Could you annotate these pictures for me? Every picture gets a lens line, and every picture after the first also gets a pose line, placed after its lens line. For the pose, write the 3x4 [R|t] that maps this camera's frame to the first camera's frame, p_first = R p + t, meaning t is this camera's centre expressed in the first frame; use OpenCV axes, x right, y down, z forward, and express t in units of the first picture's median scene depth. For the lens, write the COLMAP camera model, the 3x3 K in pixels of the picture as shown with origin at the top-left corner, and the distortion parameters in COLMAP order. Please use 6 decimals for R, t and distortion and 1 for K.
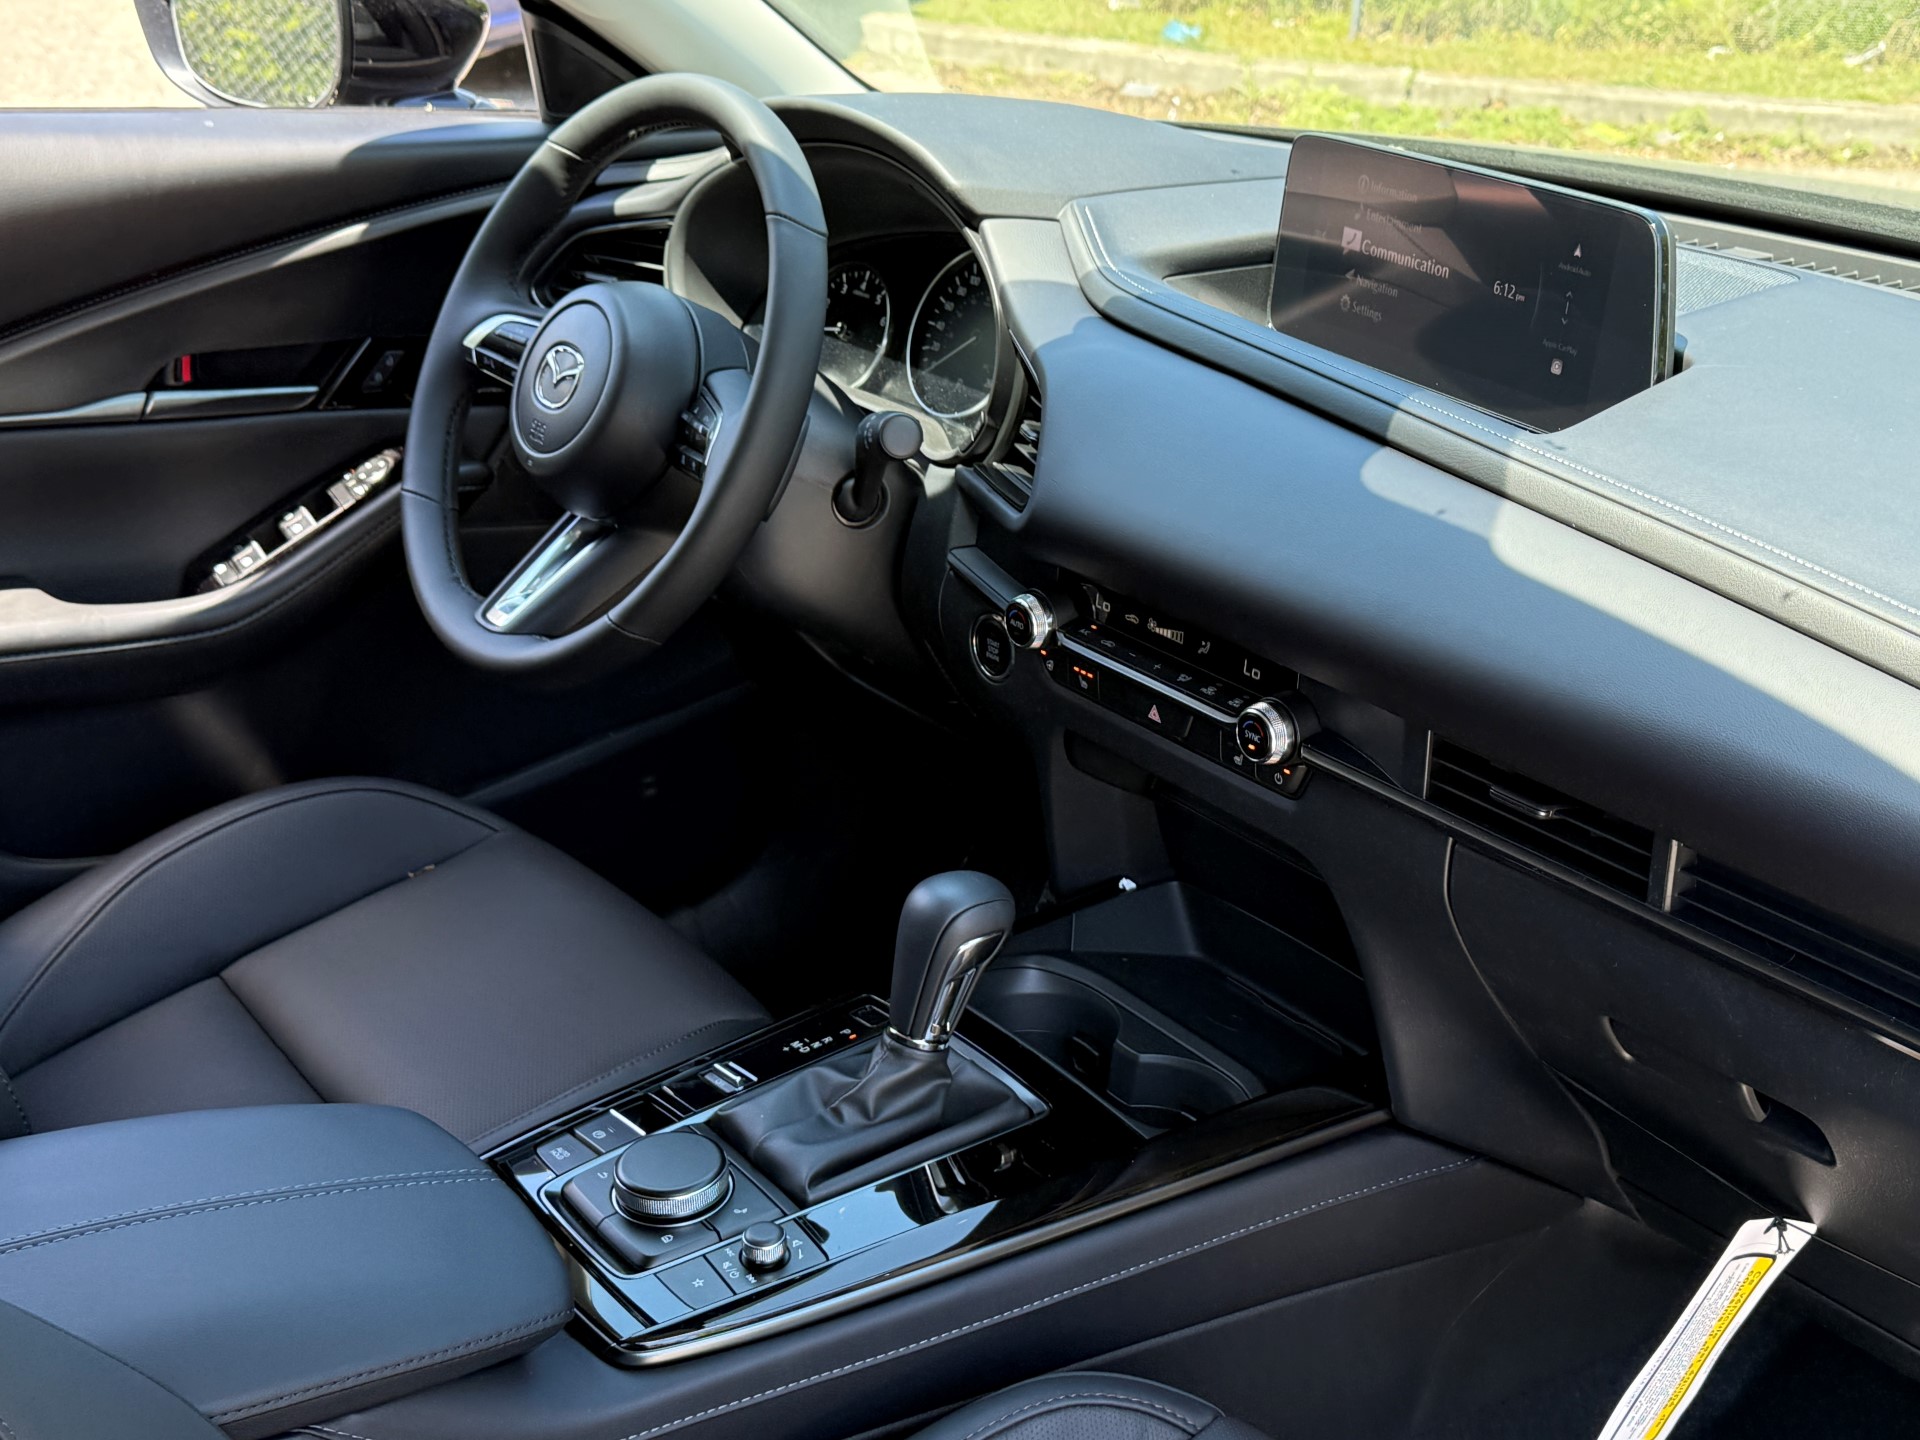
lens RADIAL K [[2339.4, 0, 960.0], [0, 2339.4, 720.0], [0, 0, 1]] dist [-0.001963, -0.020003]
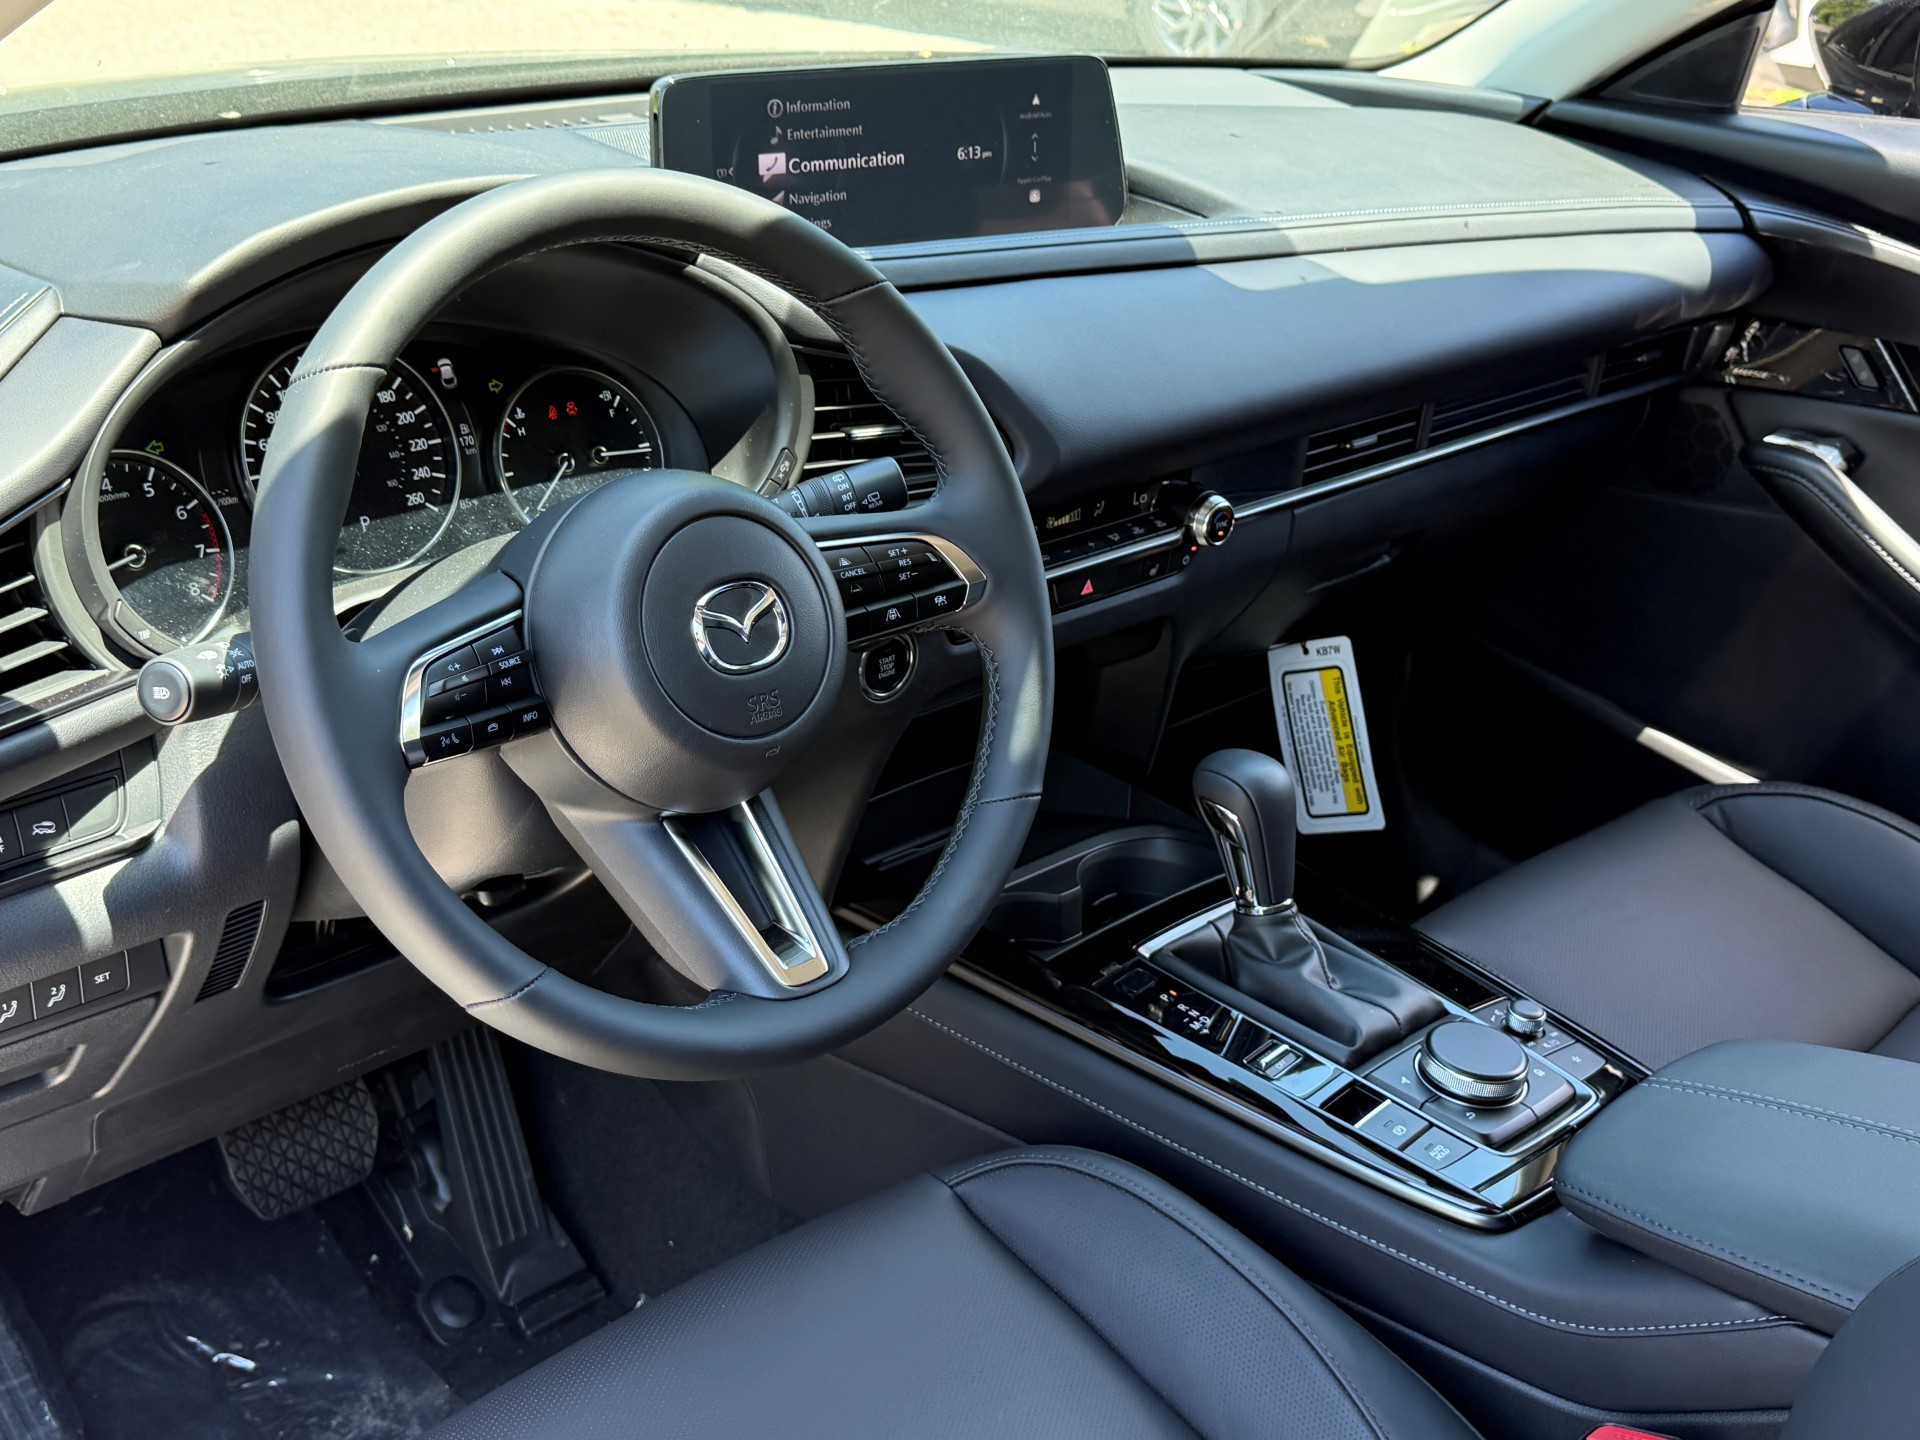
lens RADIAL K [[2440.0, 0, 960.0], [0, 2440.0, 720.0], [0, 0, 1]] dist [0.017232, -0.009951]
pose [[-0.159820, -0.414149, 0.896068, -1.016152], [0.322587, 0.835988, 0.443916, -0.506875], [-0.932950, 0.360007, -0.000008, 1.137777]]
